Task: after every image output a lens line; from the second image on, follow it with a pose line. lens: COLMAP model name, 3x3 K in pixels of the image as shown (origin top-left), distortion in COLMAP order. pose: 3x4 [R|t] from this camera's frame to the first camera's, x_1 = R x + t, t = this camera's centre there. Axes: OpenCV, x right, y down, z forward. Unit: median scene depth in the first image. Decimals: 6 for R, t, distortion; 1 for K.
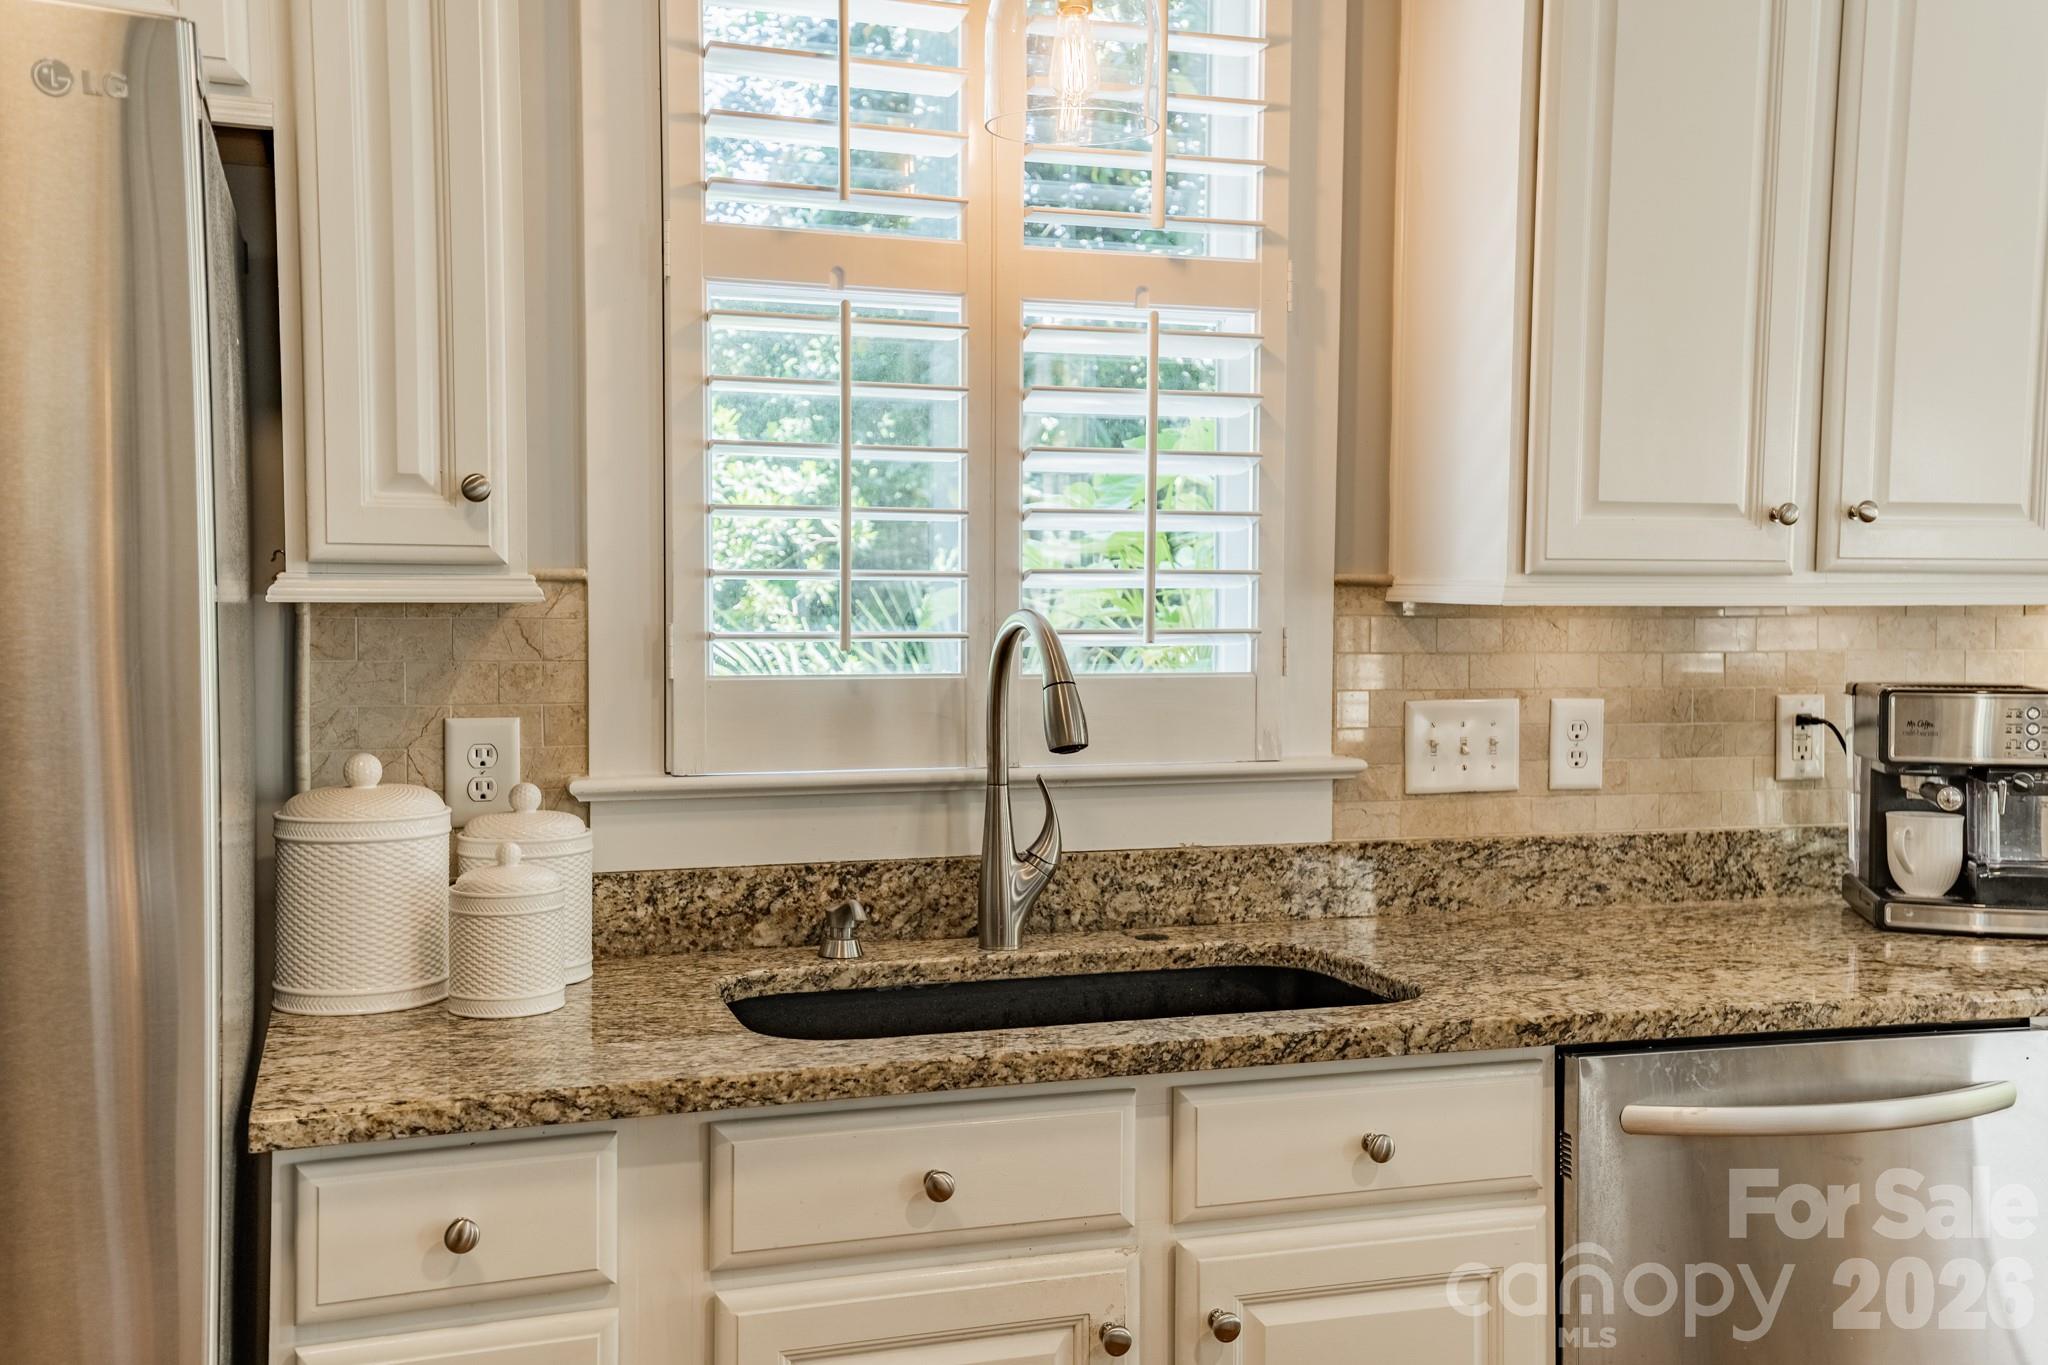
lens RADIAL K [[1969.1, 0, 1029.5], [0, 1969.1, 678.4], [0, 0, 1]] dist [0.129065, 0.000000]
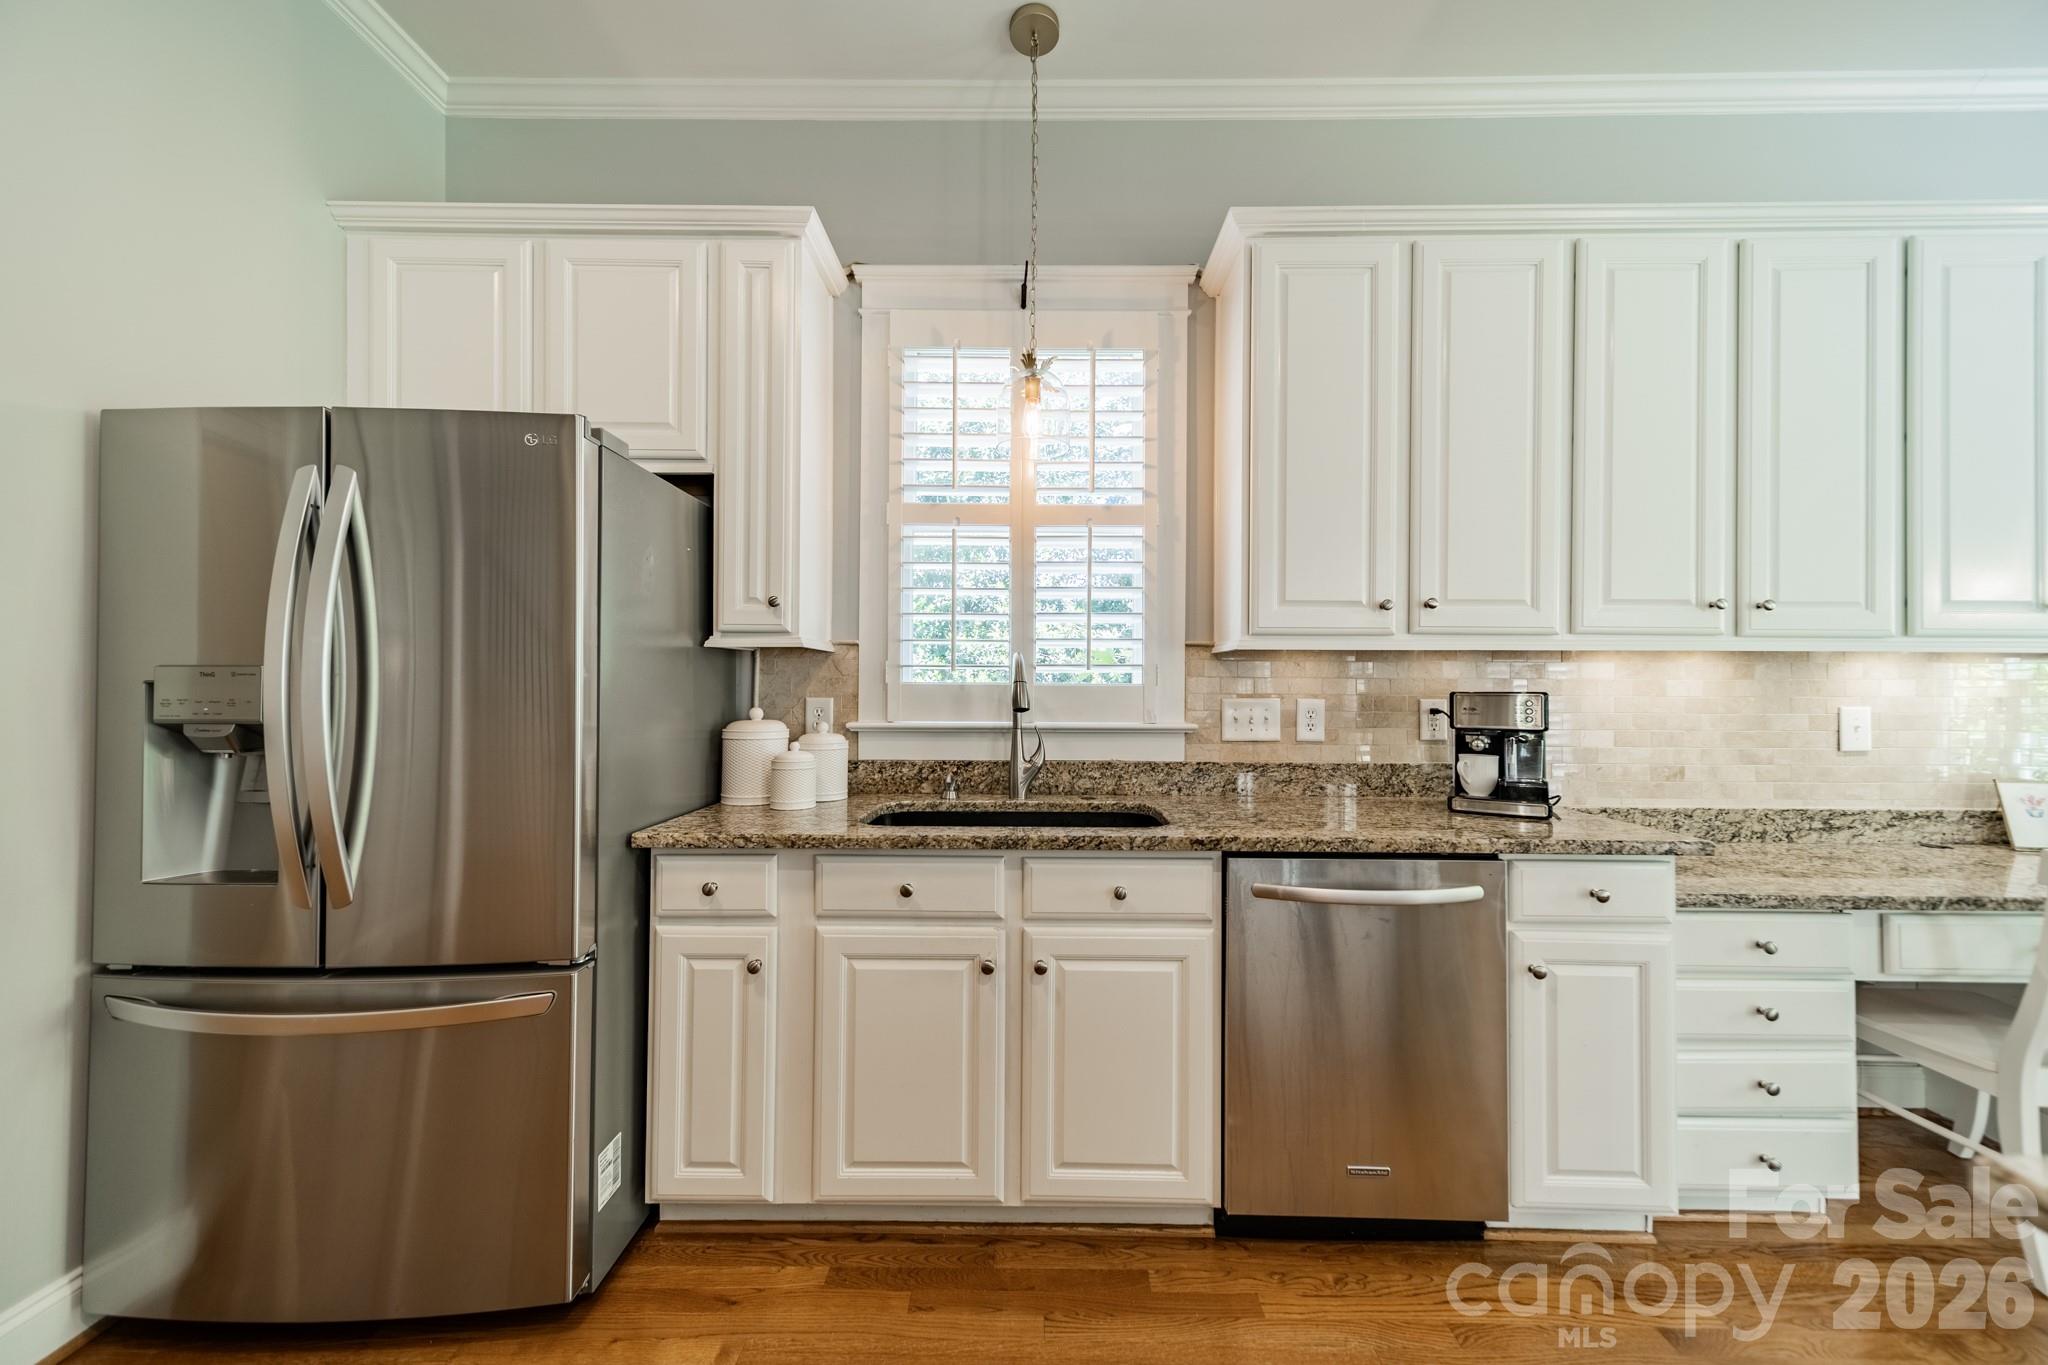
lens RADIAL K [[731.0, 0, 1023.7], [0, 731.0, 682.3], [0, 0, 1]] dist [0.007510, 0.000451]
pose [[0.947096, -0.002117, -0.320944, 0.274702], [-0.014875, 0.998614, -0.050484, 0.042601], [0.320606, 0.052588, 0.945752, 0.177456]]
